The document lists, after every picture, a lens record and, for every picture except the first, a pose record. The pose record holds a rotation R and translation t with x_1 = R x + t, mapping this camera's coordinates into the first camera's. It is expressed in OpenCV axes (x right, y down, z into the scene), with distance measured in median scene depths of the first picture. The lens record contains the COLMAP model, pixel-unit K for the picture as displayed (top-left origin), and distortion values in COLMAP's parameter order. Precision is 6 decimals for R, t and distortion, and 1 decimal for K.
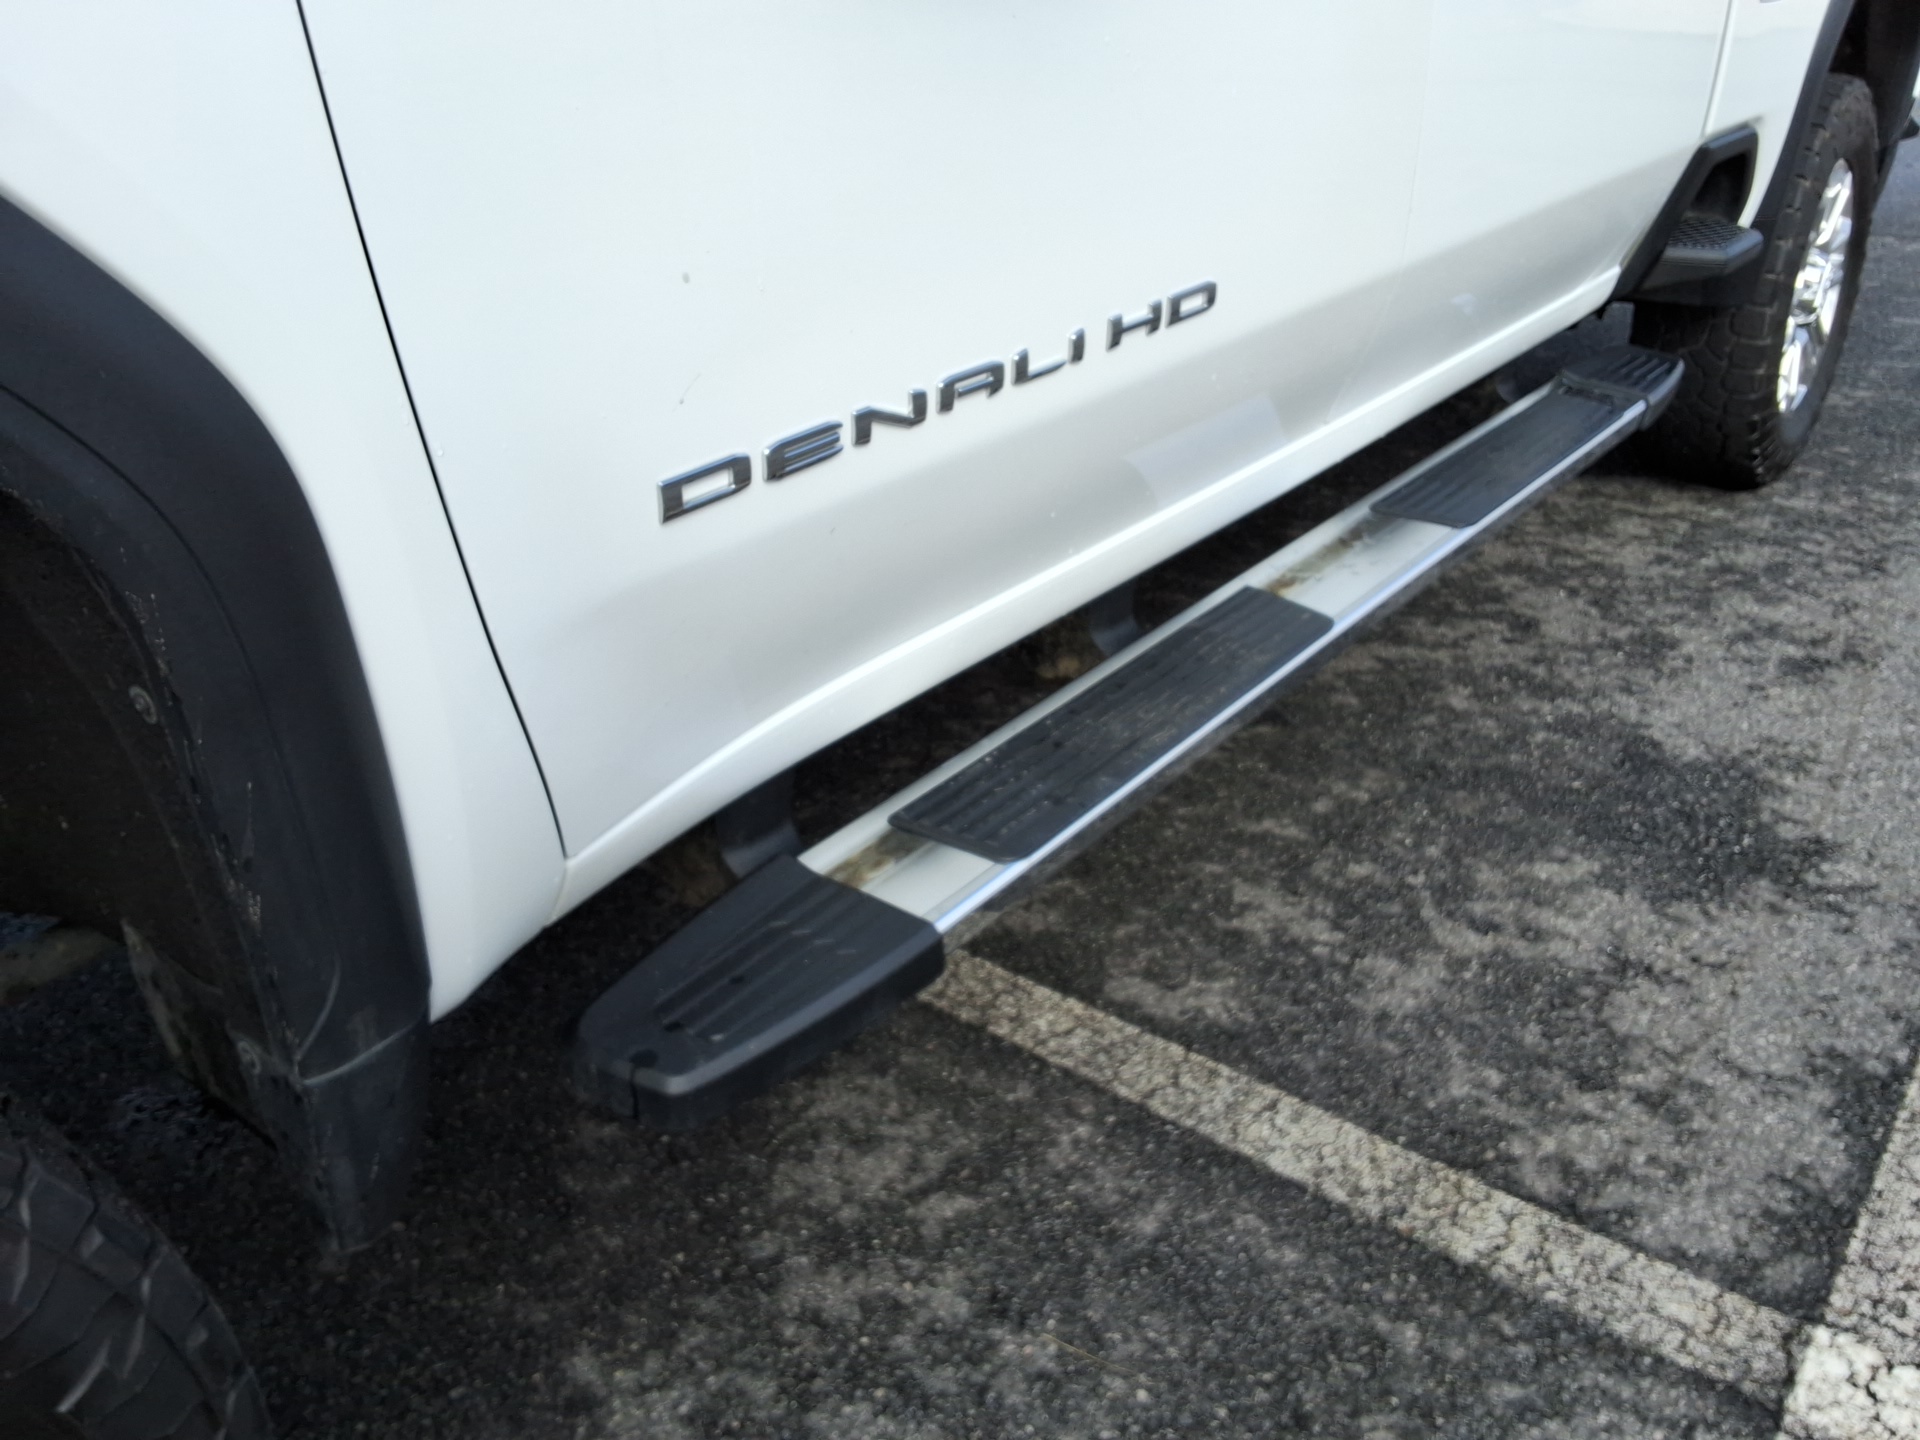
lens RADIAL K [[1536.9, 0, 964.9], [0, 1536.9, 704.7], [0, 0, 1]] dist [0.109792, -0.175285]
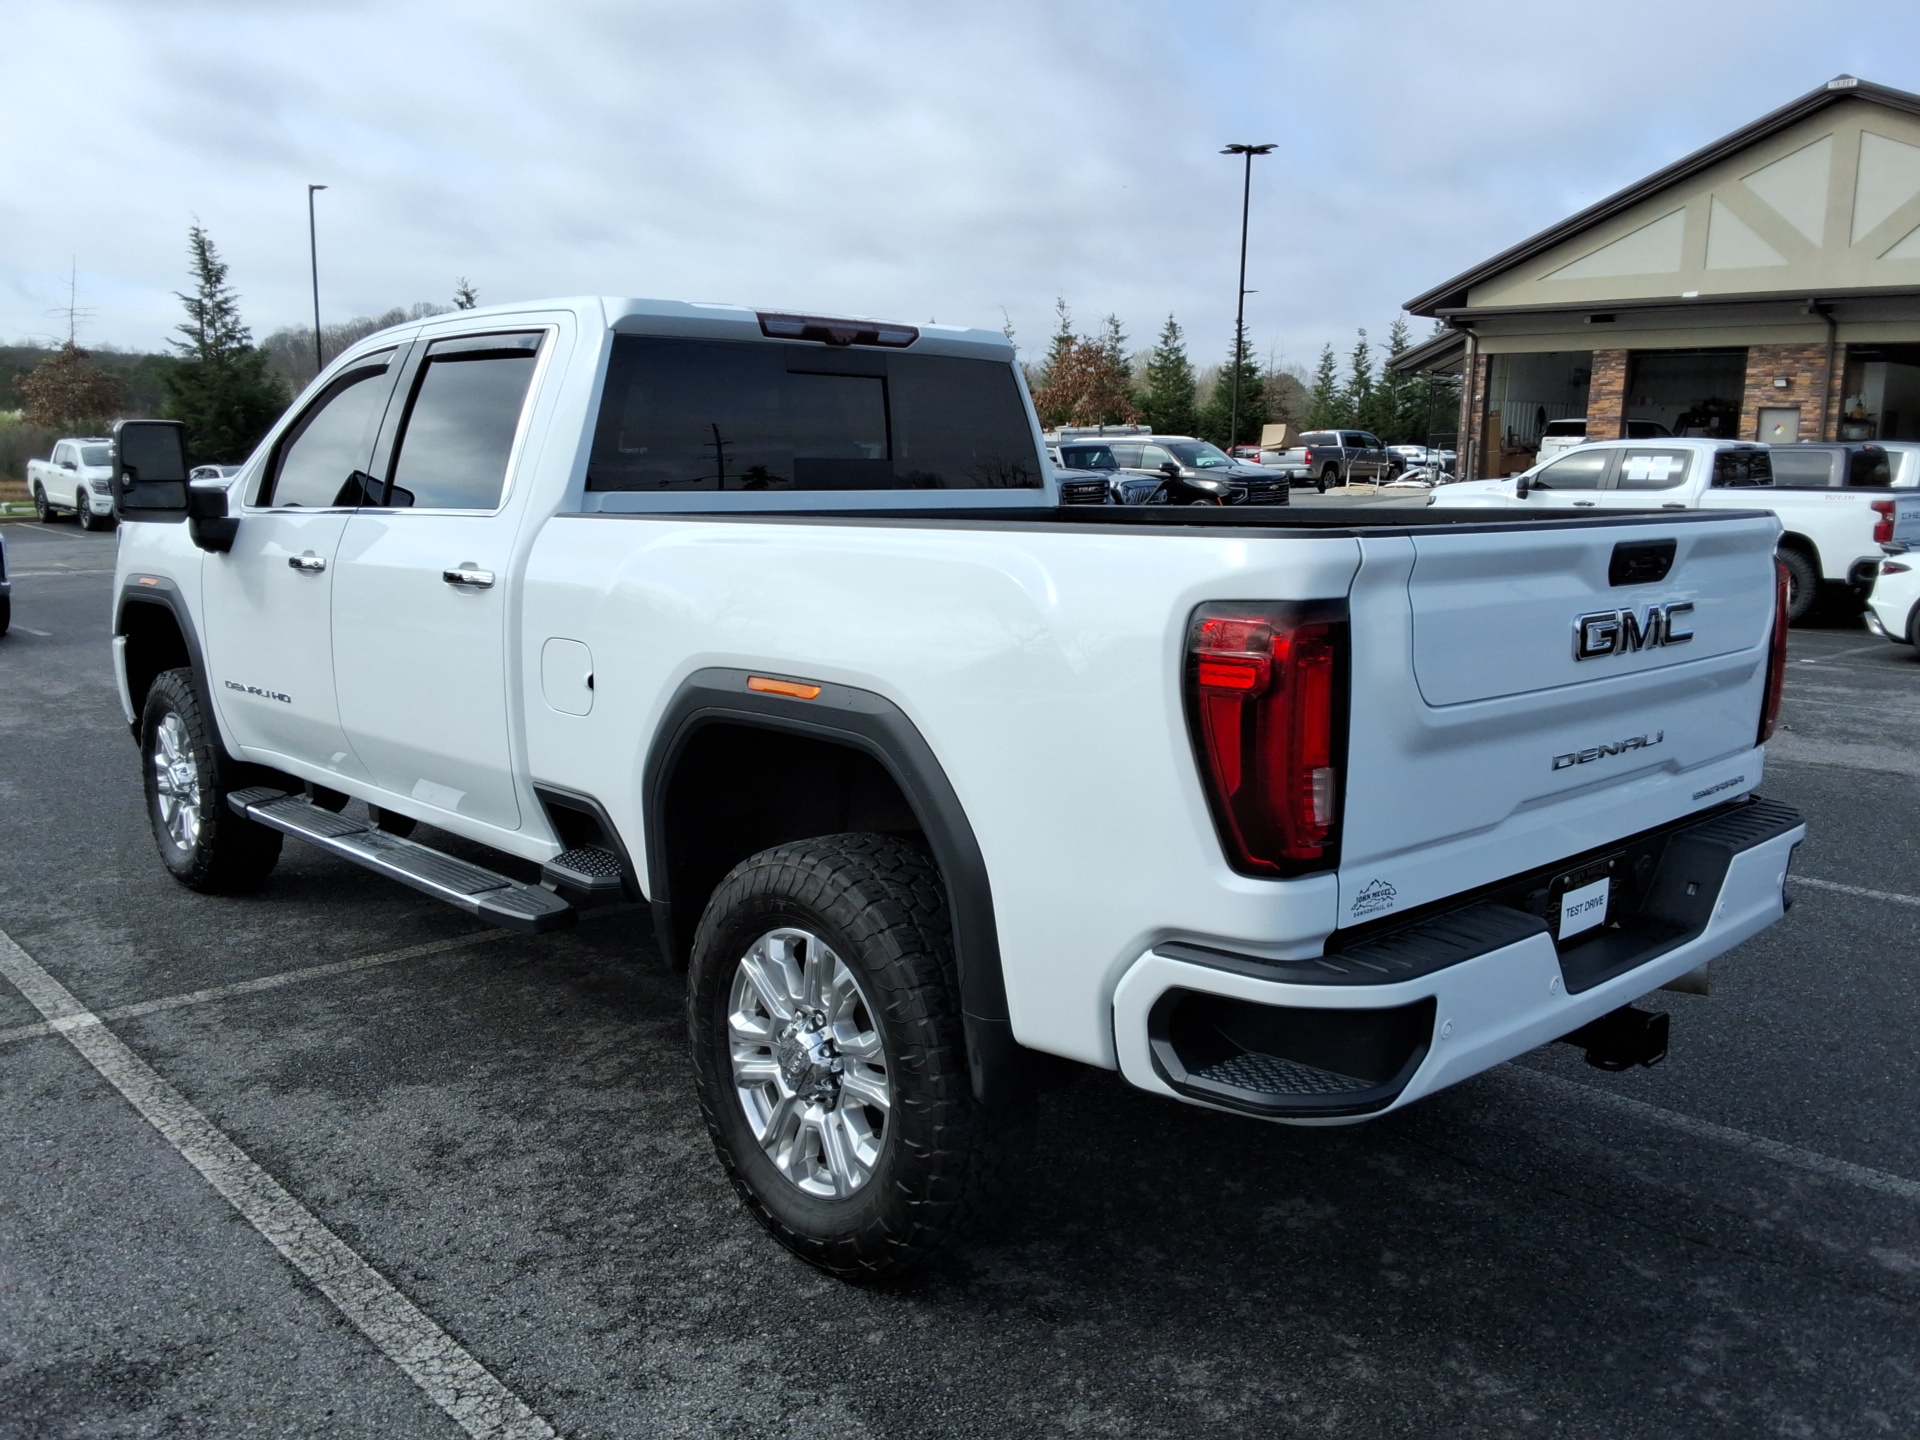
lens RADIAL K [[1536.9, 0, 970.5], [0, 1536.9, 698.9], [0, 0, 1]] dist [0.109792, -0.175285]
pose [[-0.152836, 0.160183, -0.975183, 2.564134], [-0.435426, 0.874917, 0.211955, -1.273936], [0.887156, 0.457014, -0.063971, 1.931242]]
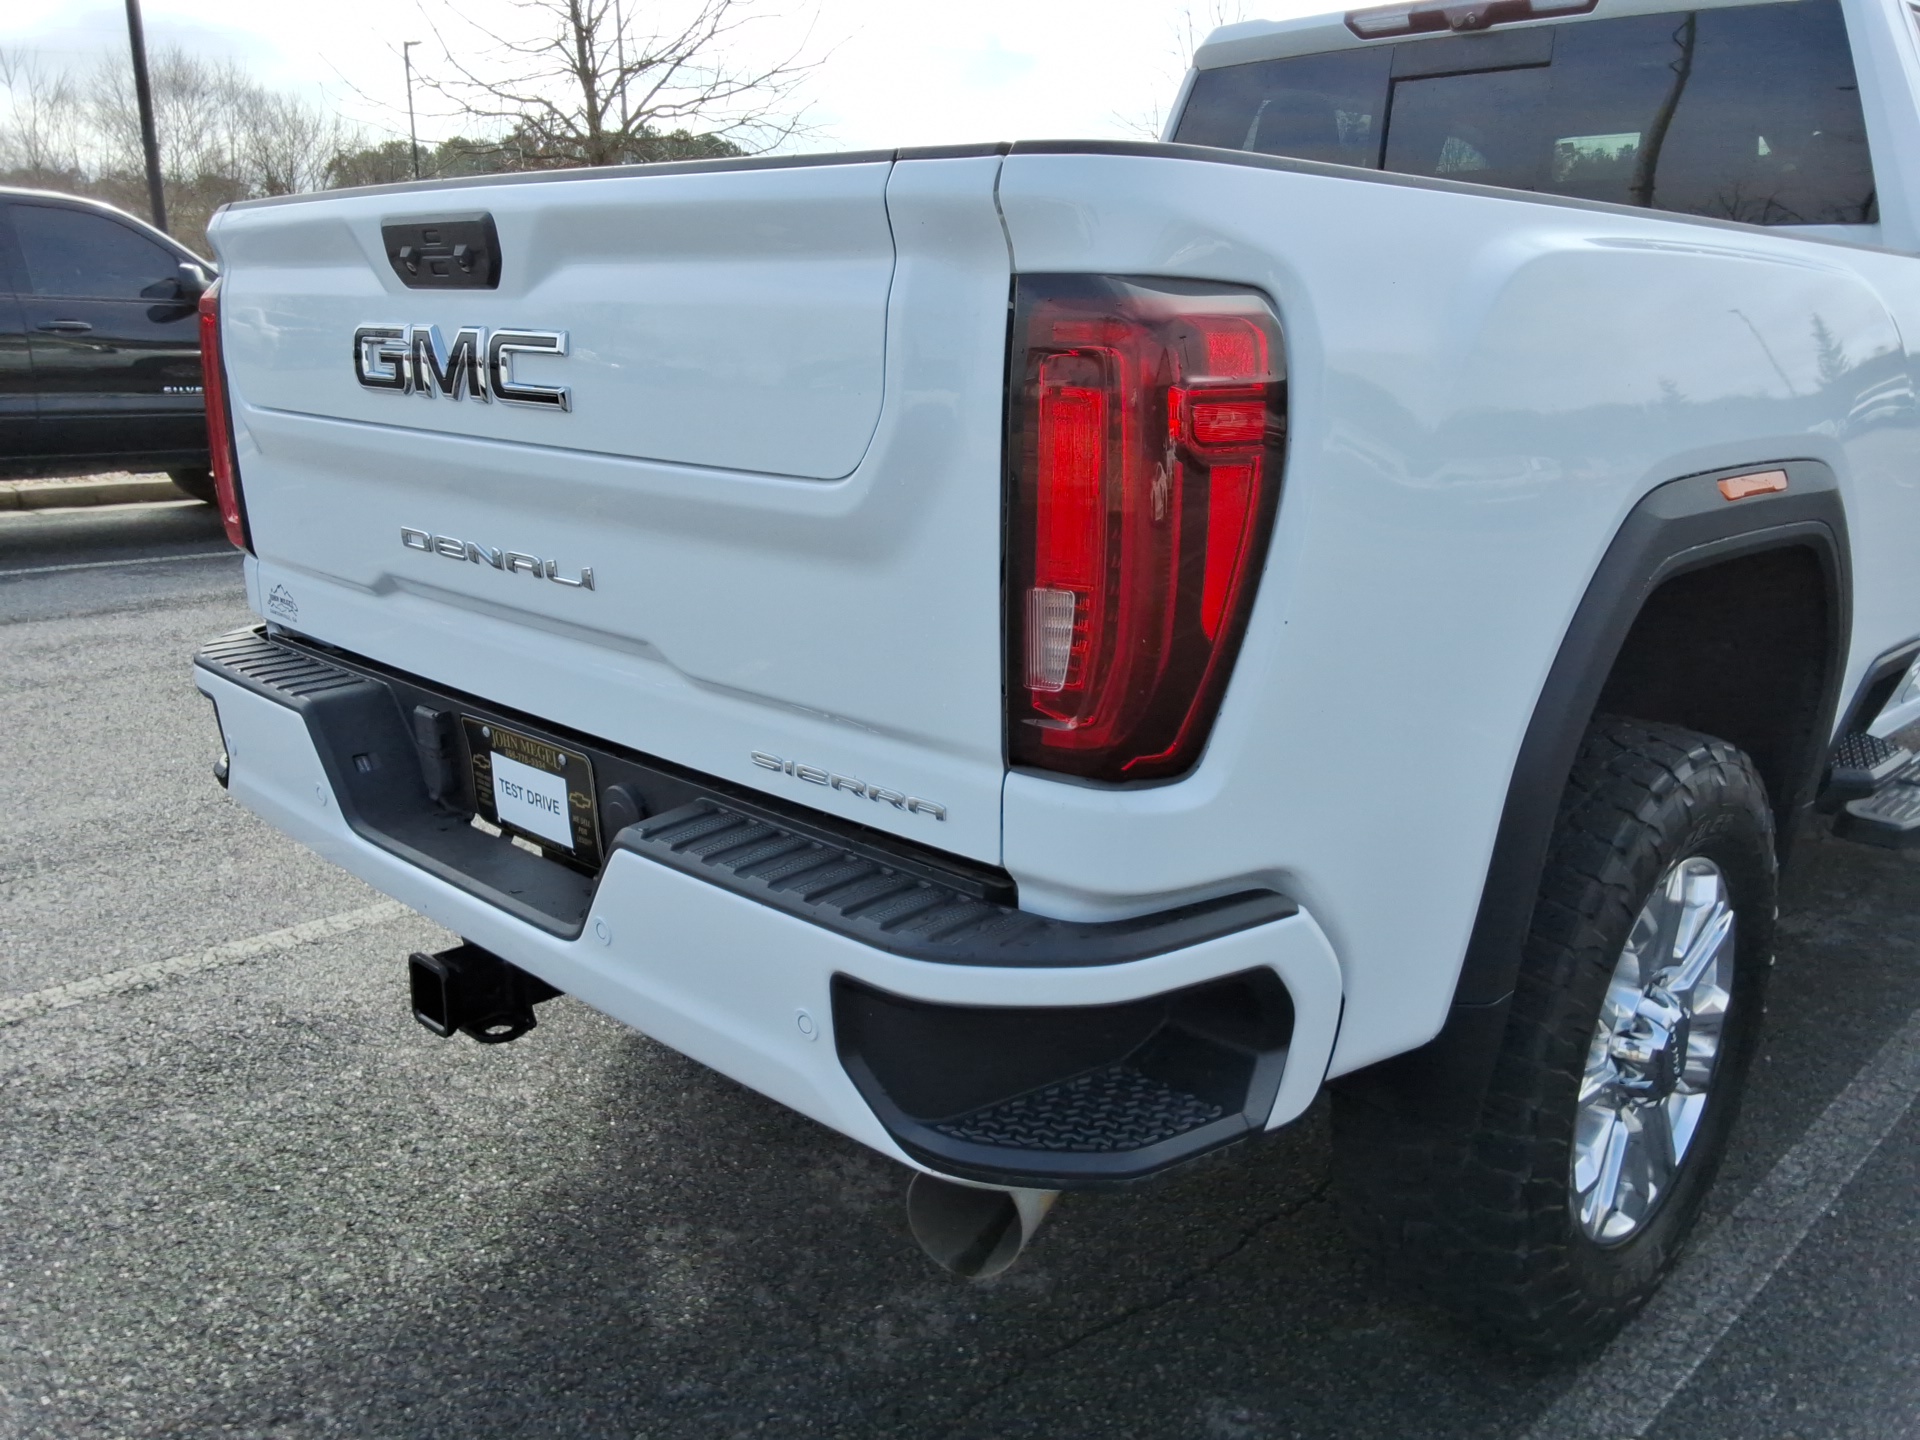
lens RADIAL K [[1536.9, 0, 977.6], [0, 1536.9, 704.1], [0, 0, 1]] dist [0.109792, -0.175285]
pose [[-0.994449, -0.020126, 0.103276, 0.539868], [0.051244, 0.764621, 0.642440, -1.732547], [-0.091897, 0.644166, -0.759345, 3.213861]]
